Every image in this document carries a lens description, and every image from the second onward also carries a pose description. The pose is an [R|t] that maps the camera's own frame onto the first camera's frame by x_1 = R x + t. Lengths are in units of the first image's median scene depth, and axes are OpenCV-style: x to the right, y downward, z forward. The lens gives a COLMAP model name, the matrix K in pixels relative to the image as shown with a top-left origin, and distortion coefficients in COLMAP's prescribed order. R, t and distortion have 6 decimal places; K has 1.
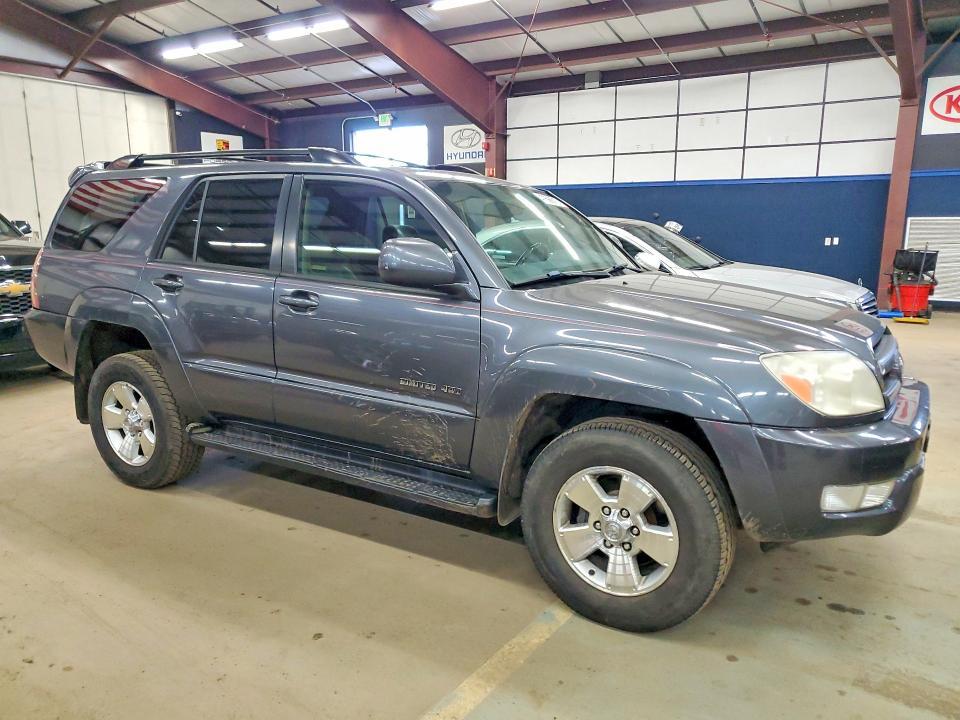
lens RADIAL K [[660.4, 0, 481.3], [0, 660.4, 357.8], [0, 0, 1]] dist [0.020385, -0.008633]
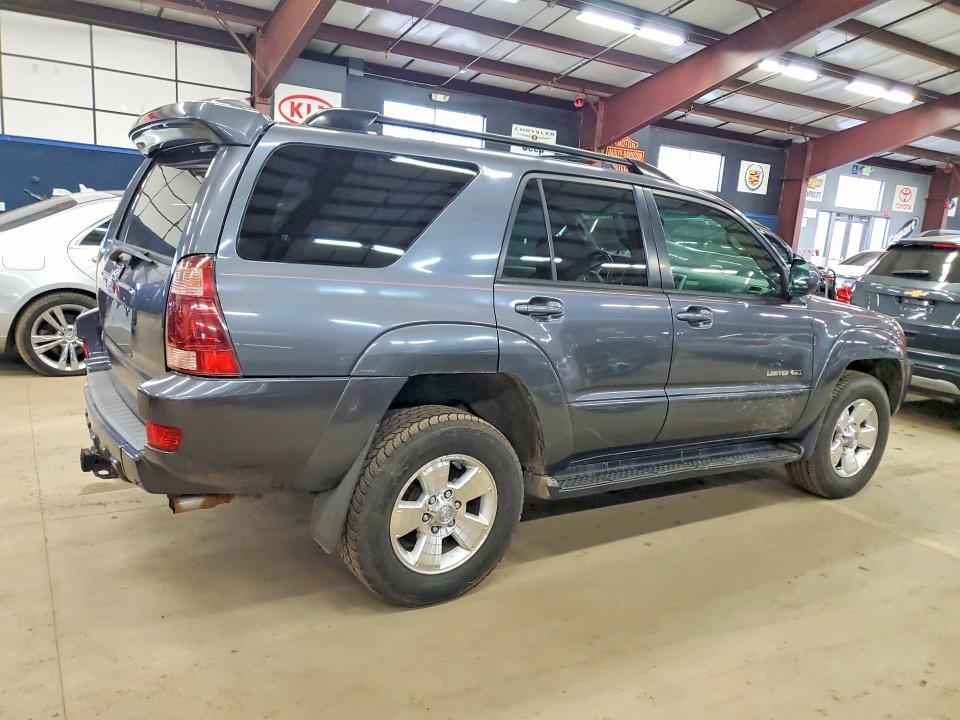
lens RADIAL K [[660.4, 0, 480.3], [0, 660.4, 358.6], [0, 0, 1]] dist [0.020385, -0.008633]
pose [[0.511131, -0.138184, 0.848322, -1.271318], [0.100830, 0.989817, 0.100481, -0.150821], [-0.853568, 0.034177, 0.519859, 0.712057]]
